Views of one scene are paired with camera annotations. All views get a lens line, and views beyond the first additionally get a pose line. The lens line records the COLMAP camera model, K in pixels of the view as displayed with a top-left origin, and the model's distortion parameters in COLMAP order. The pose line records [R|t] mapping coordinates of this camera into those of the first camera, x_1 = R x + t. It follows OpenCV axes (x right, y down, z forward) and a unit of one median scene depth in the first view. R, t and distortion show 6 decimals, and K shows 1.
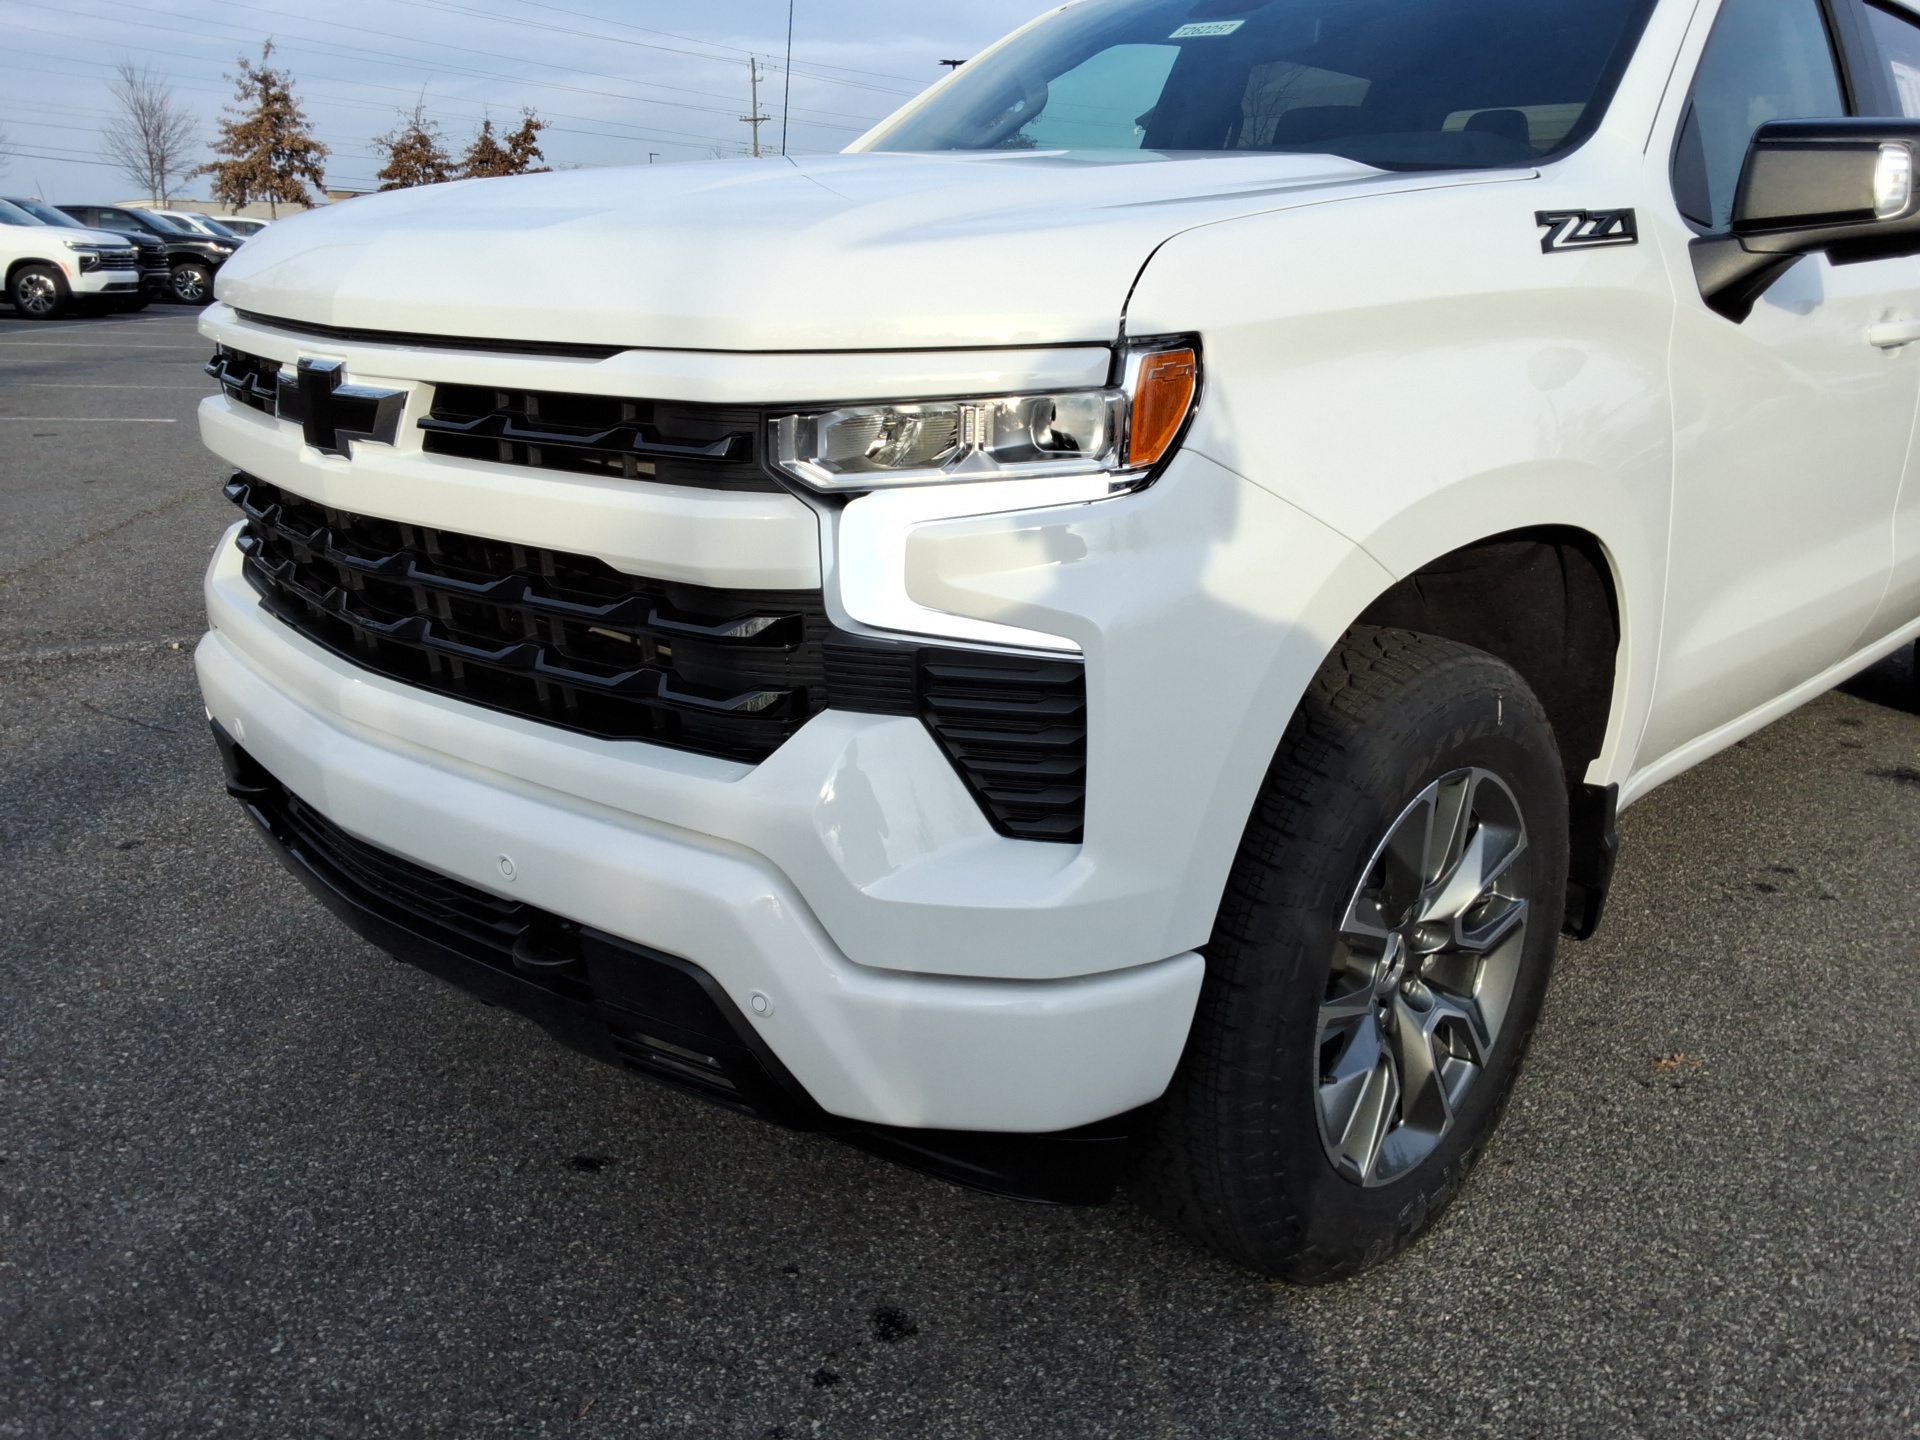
lens RADIAL K [[1546.4, 0, 964.3], [0, 1546.4, 705.6], [0, 0, 1]] dist [0.105044, -0.161447]
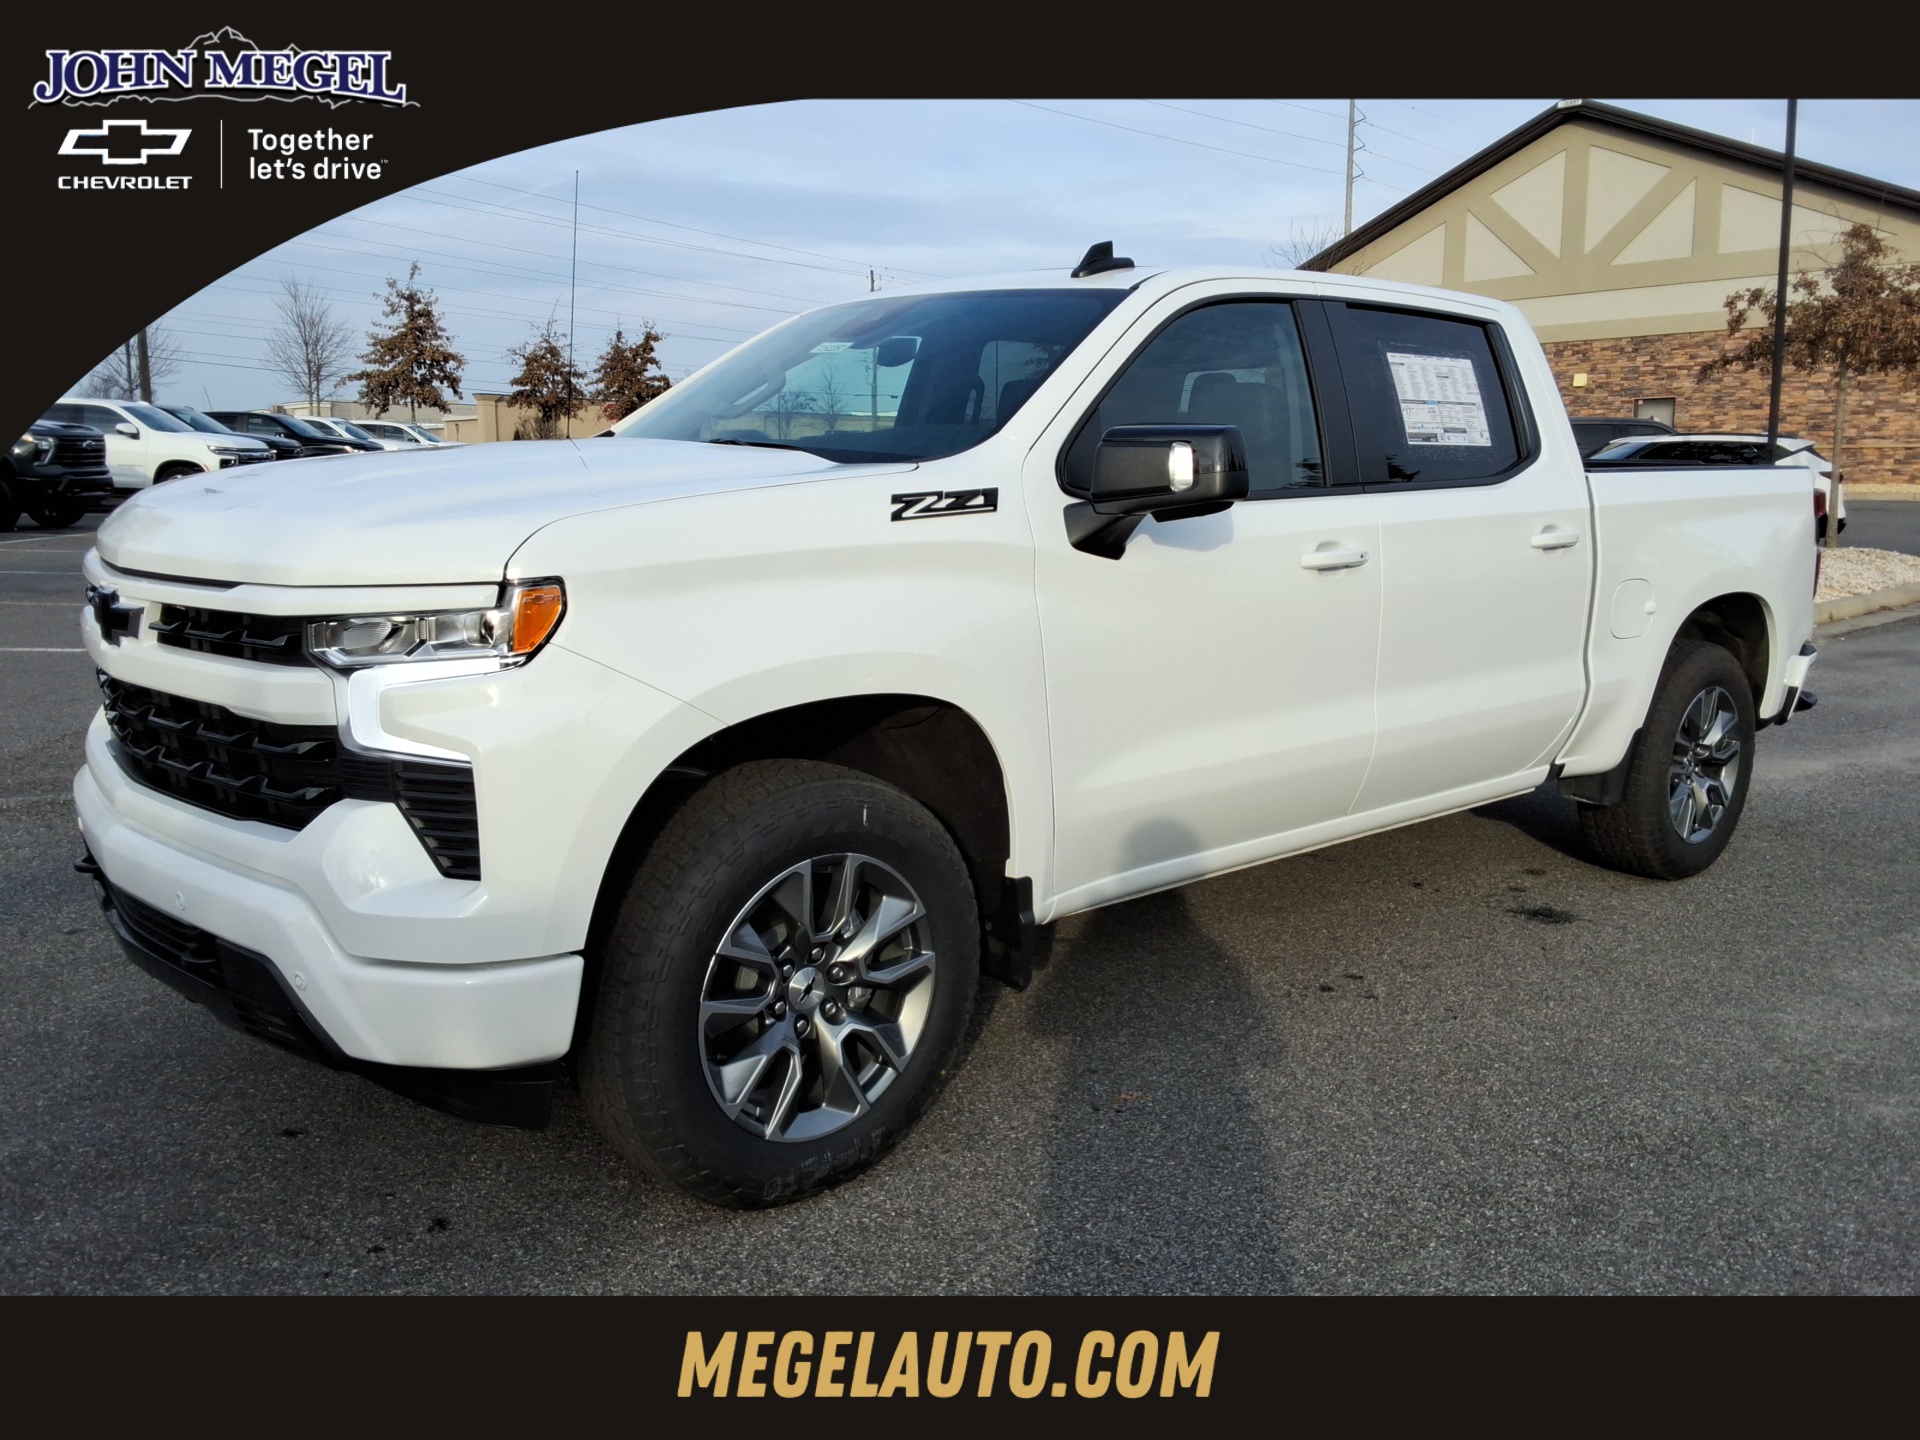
lens RADIAL K [[1546.4, 0, 975.5], [0, 1546.4, 716.9], [0, 0, 1]] dist [0.105044, -0.161447]
pose [[0.997422, 0.008023, -0.071305, 0.567328], [-0.015682, 0.994081, -0.107500, 0.068998], [0.070021, 0.108341, 0.991645, -0.499649]]
